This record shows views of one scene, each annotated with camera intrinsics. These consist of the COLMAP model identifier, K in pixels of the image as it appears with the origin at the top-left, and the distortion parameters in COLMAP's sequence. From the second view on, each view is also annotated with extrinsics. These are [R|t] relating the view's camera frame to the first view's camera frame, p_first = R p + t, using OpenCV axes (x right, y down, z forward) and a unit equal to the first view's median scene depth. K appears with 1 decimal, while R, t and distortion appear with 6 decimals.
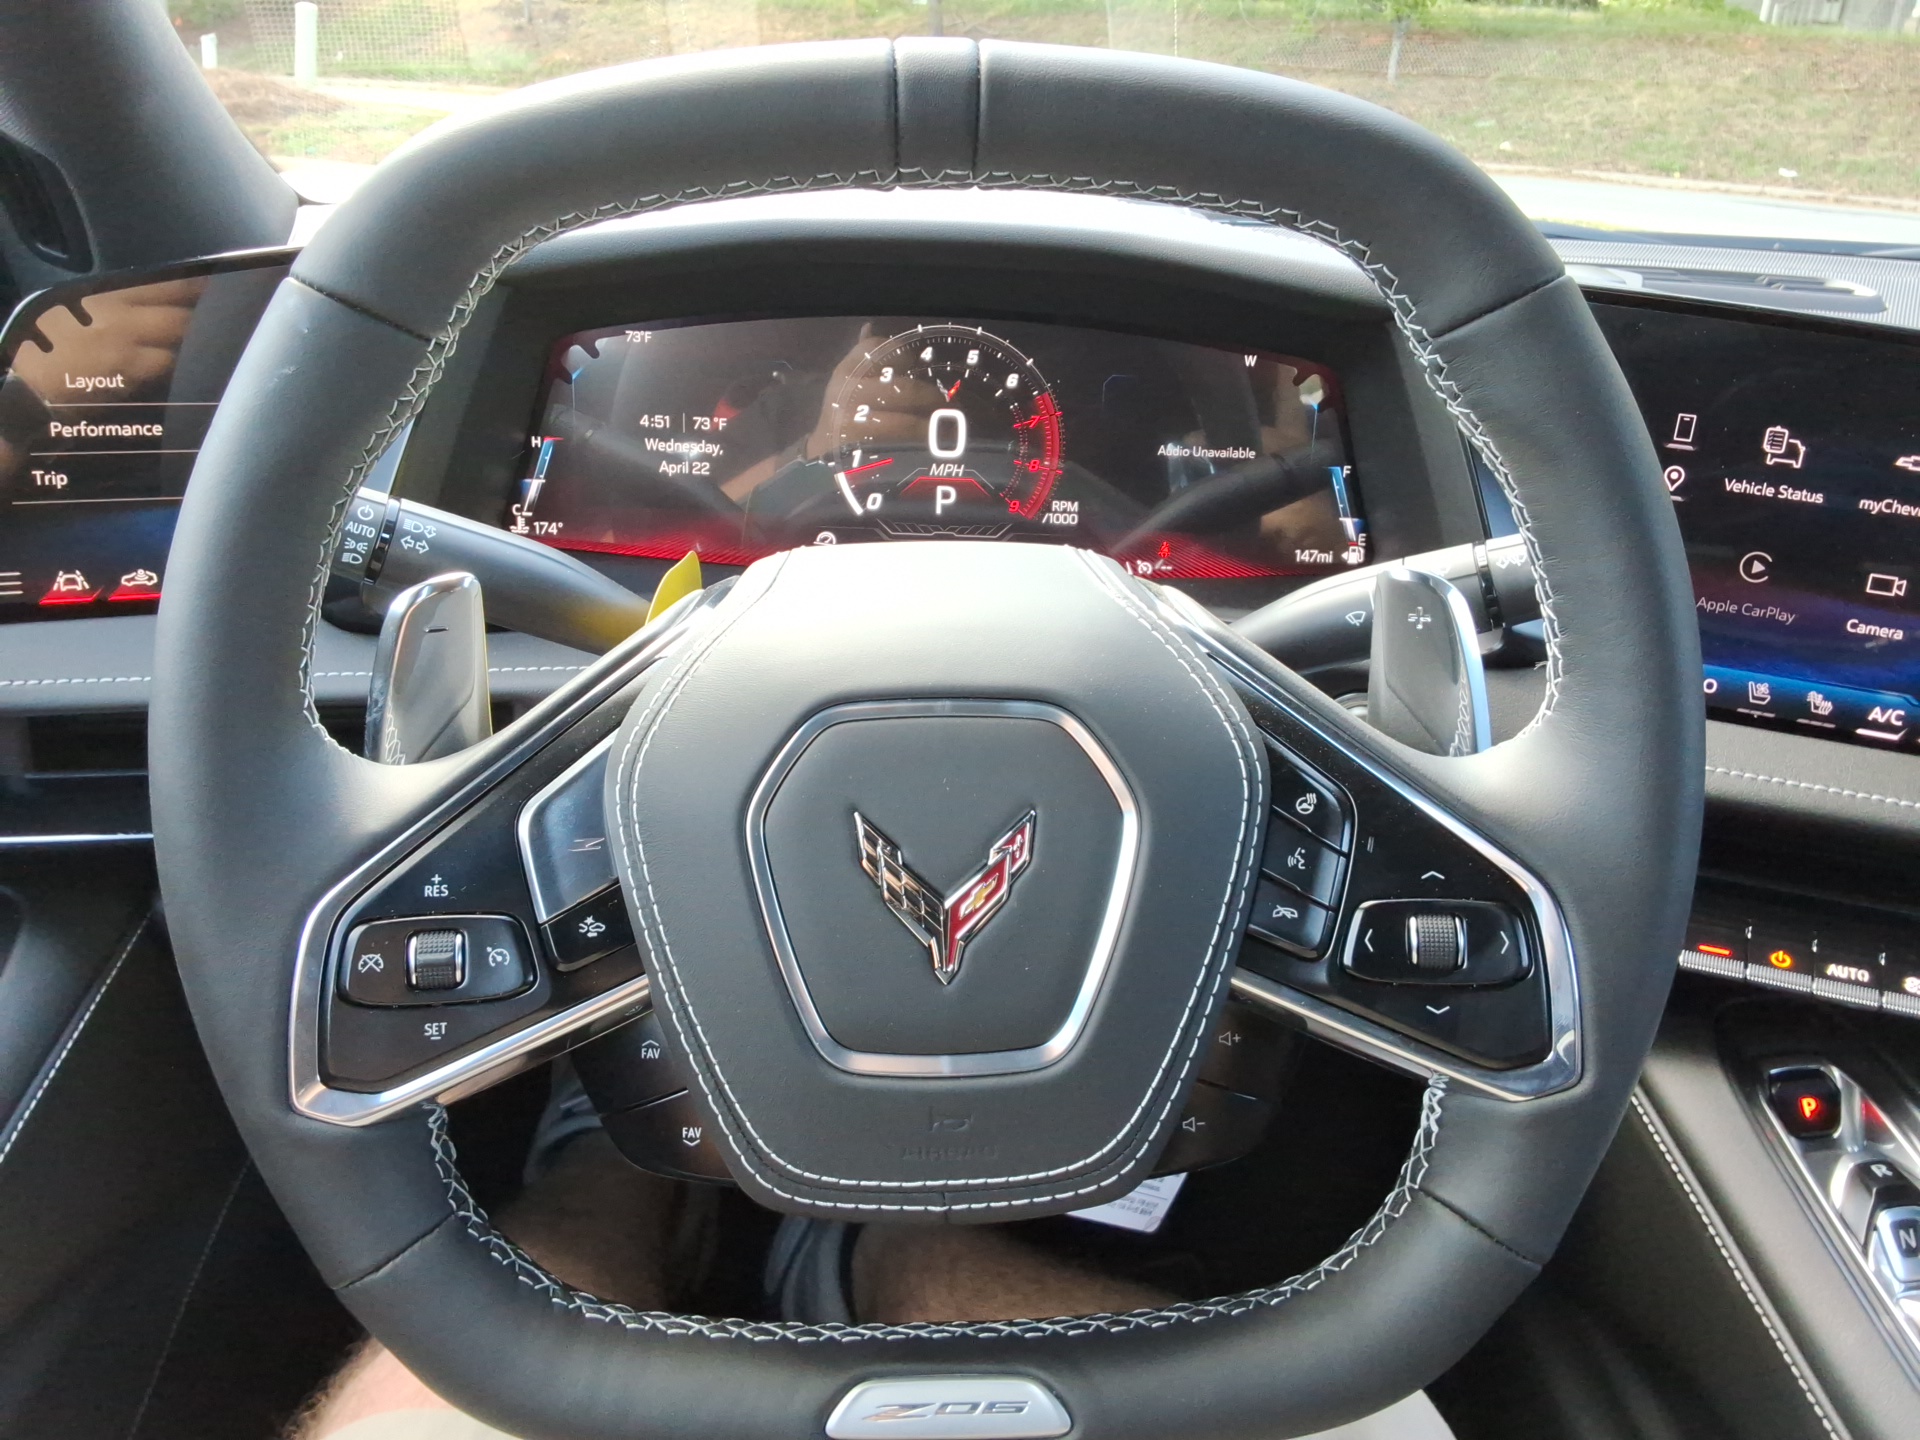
lens RADIAL K [[1556.9, 0, 960.0], [0, 1556.9, 720.0], [0, 0, 1]] dist [0.079806, -0.142025]
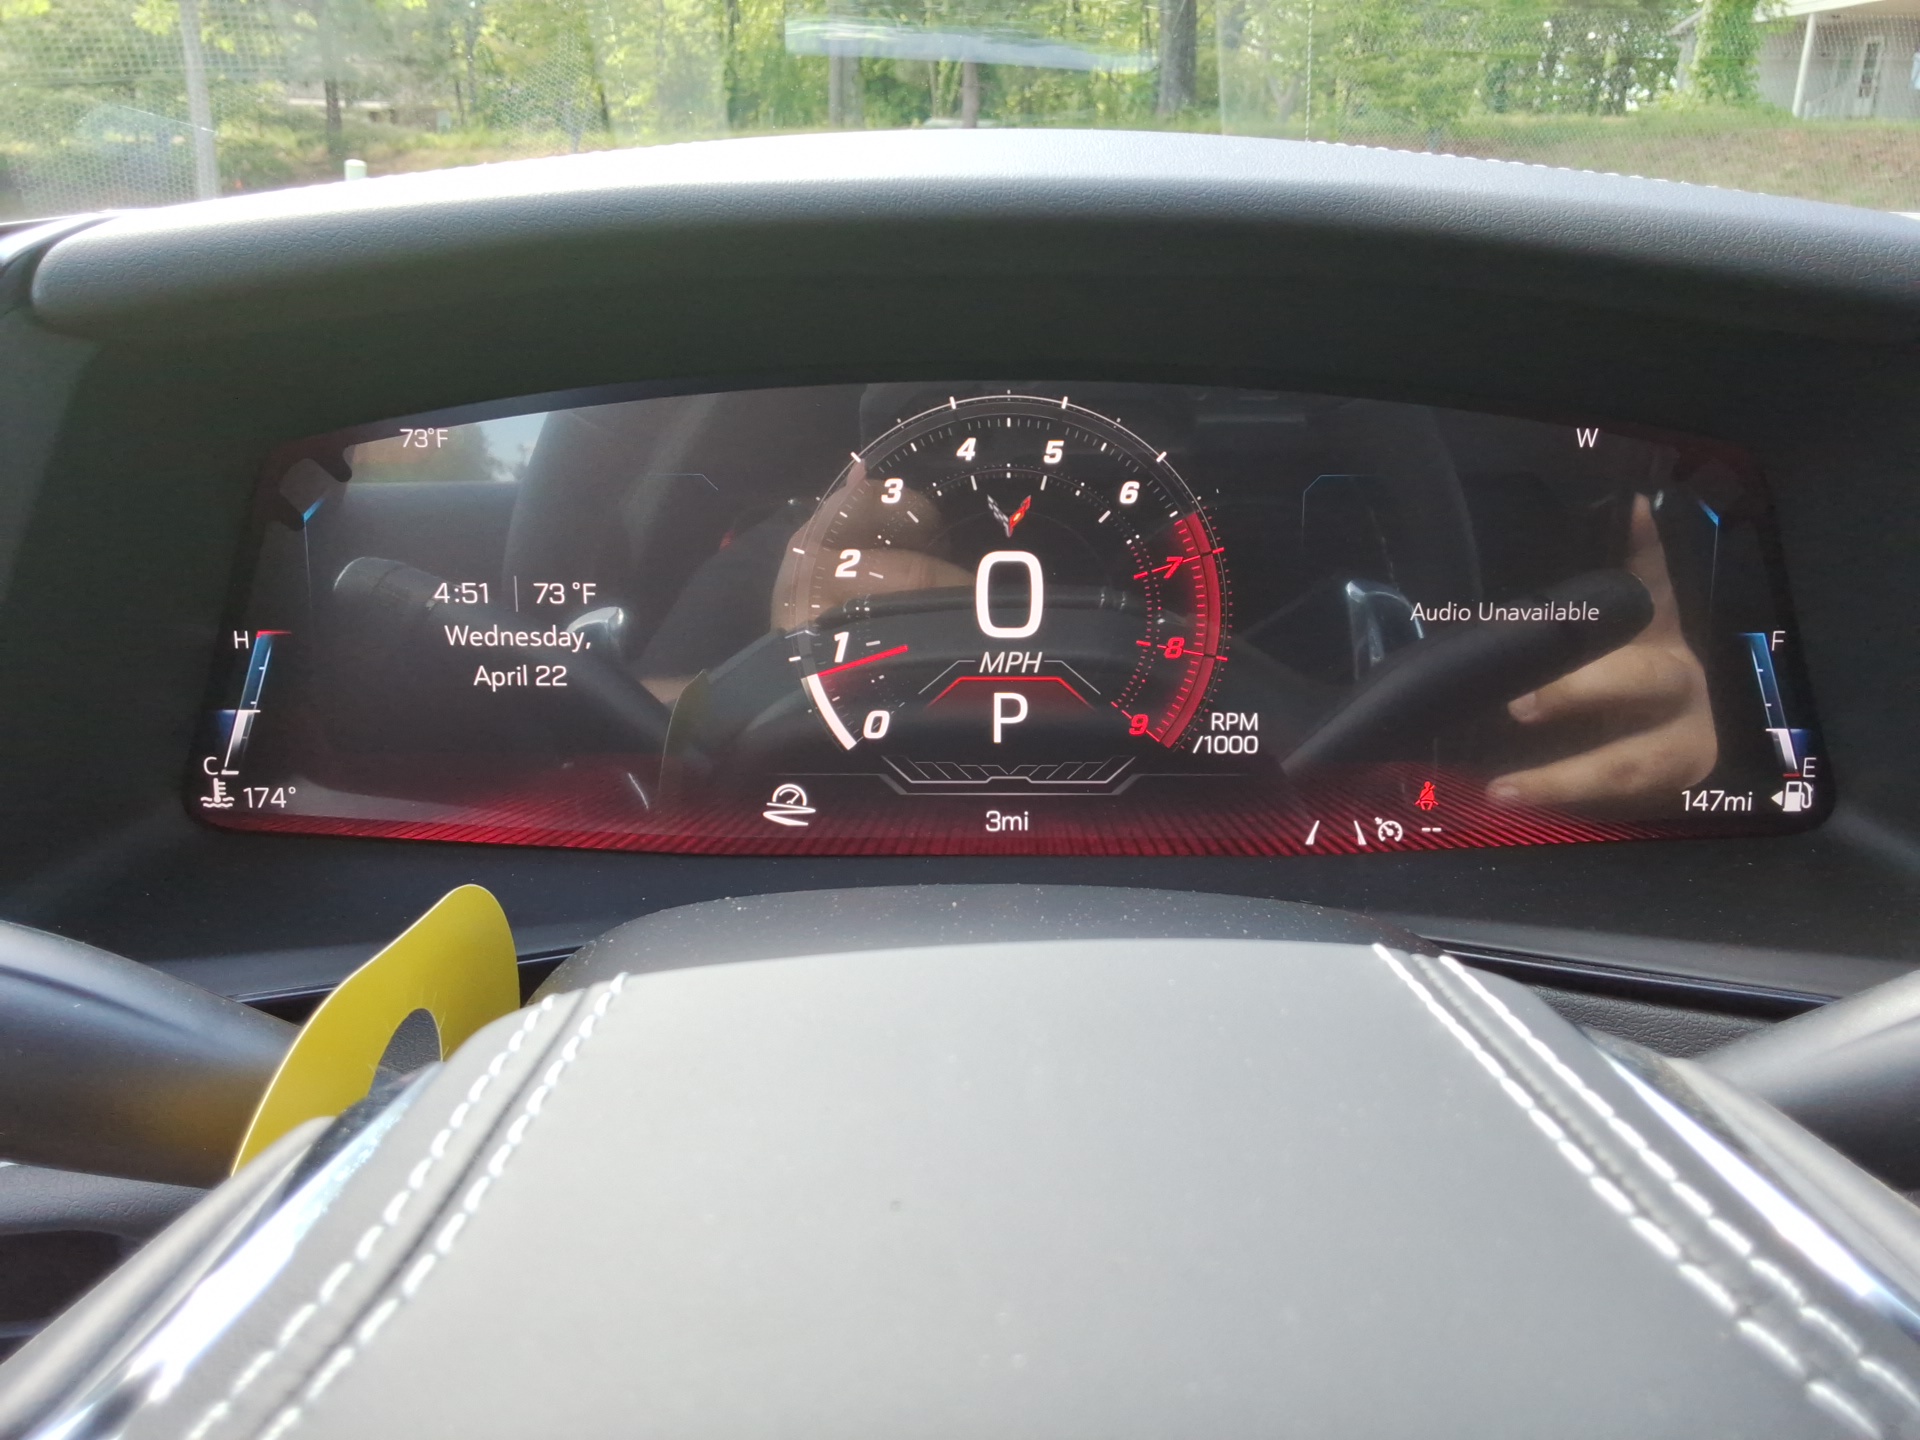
lens RADIAL K [[1556.9, 0, 960.0], [0, 1556.9, 720.0], [0, 0, 1]] dist [0.079806, -0.142025]
pose [[0.998906, -0.032443, -0.033690, -0.008464], [0.029807, 0.996663, -0.075991, -0.100646], [0.036043, 0.074904, 0.996539, 0.470068]]
